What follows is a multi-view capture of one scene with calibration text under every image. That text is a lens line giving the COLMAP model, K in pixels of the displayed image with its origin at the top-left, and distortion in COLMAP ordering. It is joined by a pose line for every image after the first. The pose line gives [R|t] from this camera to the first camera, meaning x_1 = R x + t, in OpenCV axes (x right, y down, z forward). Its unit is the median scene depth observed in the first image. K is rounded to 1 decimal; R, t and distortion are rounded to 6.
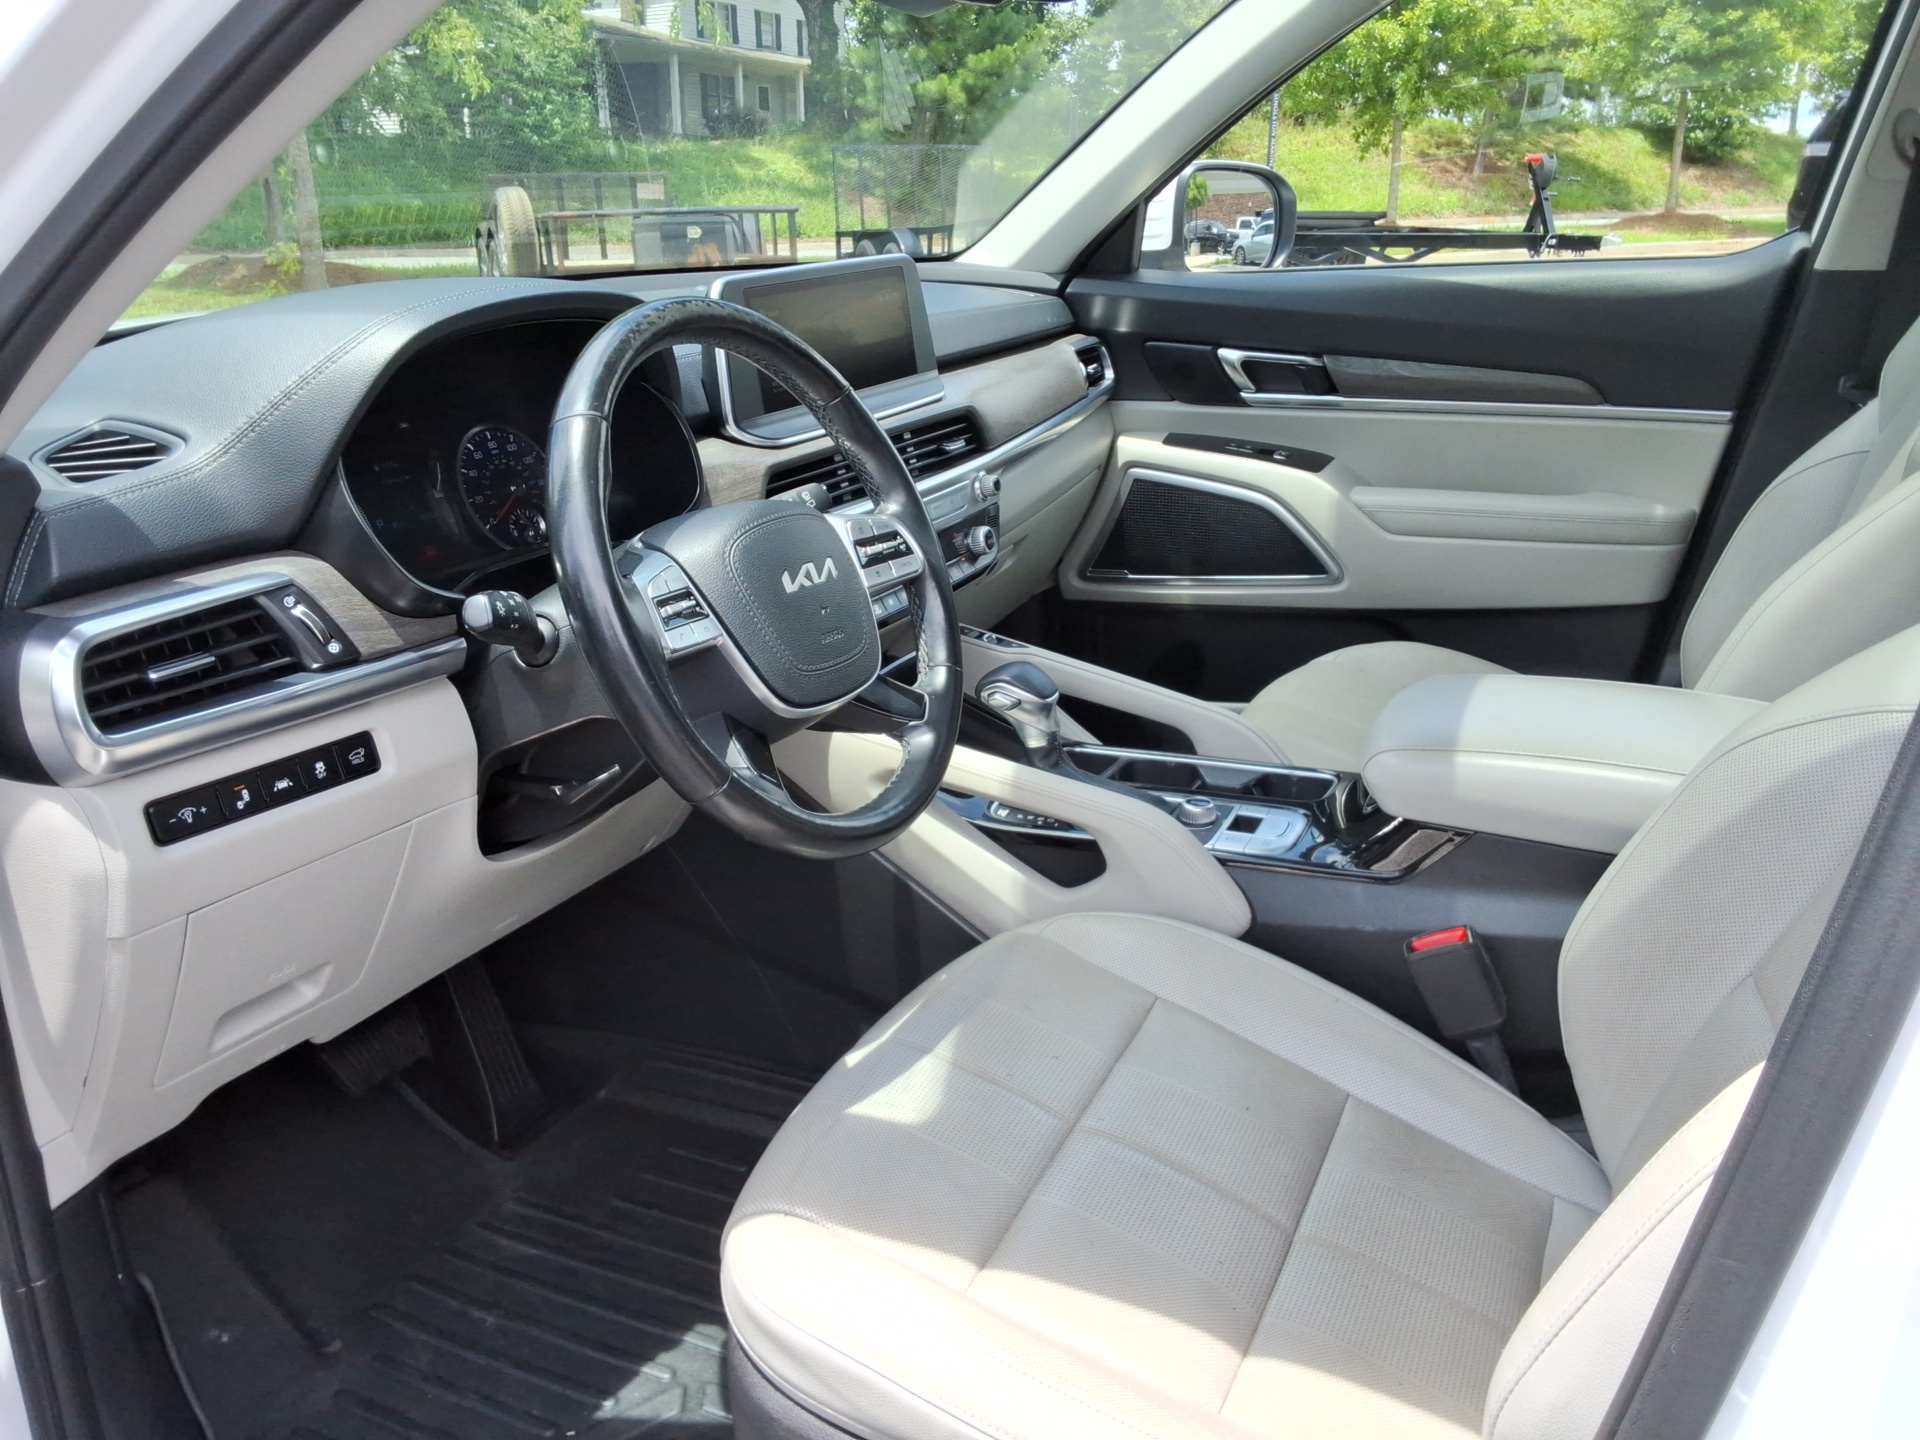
lens RADIAL K [[1550.9, 0, 973.2], [0, 1550.9, 722.1], [0, 0, 1]] dist [0.111519, -0.172736]
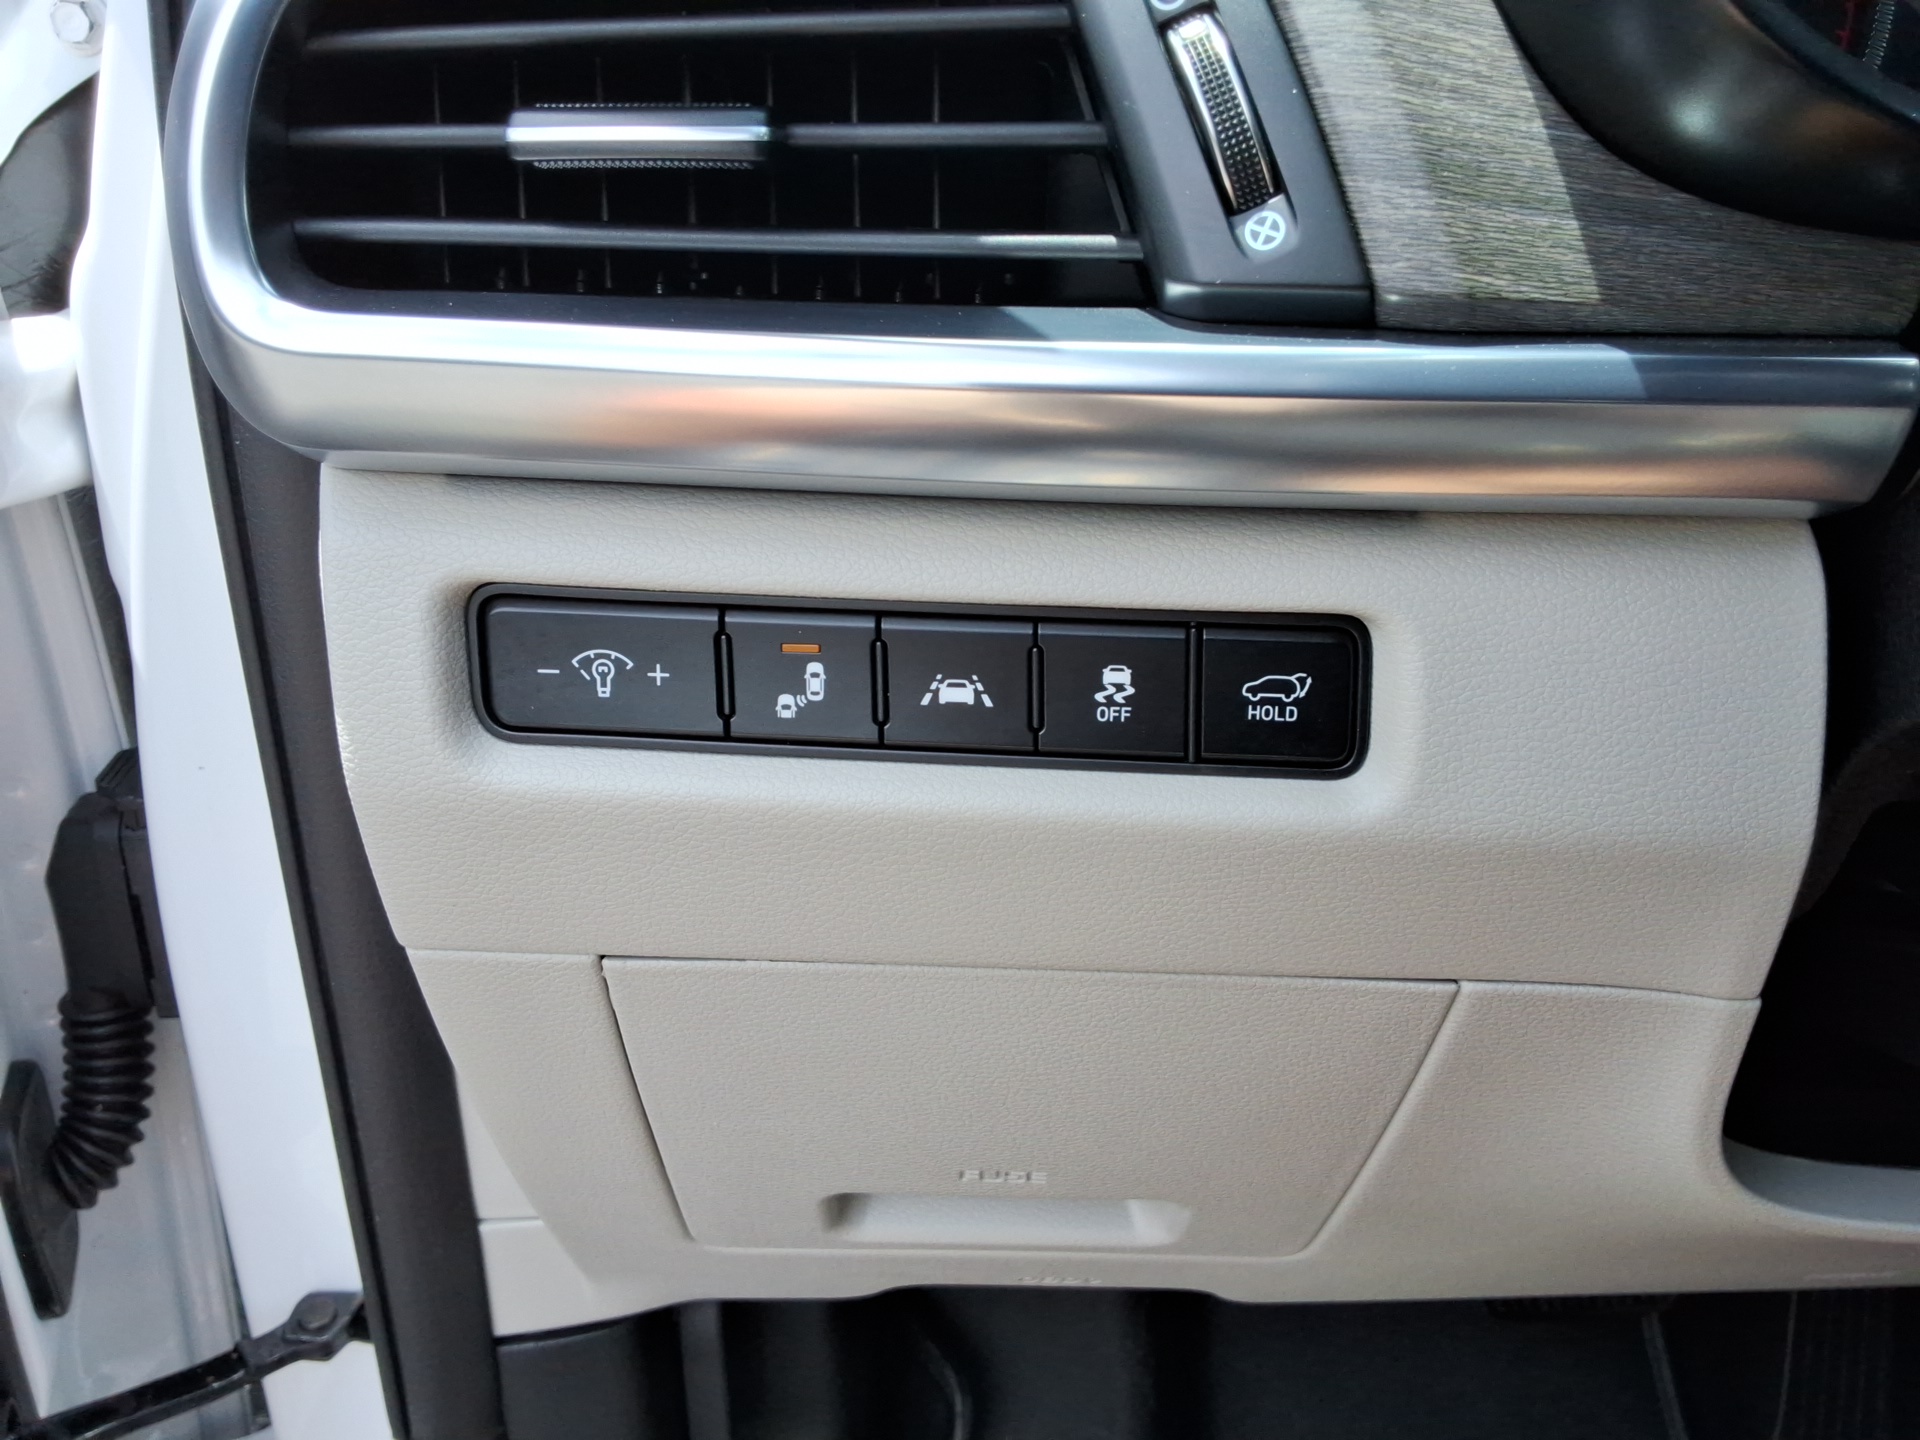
lens RADIAL K [[1550.9, 0, 961.2], [0, 1550.9, 719.8], [0, 0, 1]] dist [0.111519, -0.172736]
pose [[0.477330, 0.400826, -0.781981, -0.218603], [-0.297512, 0.911066, 0.285387, -0.034133], [0.826827, 0.096425, 0.554130, 0.837147]]
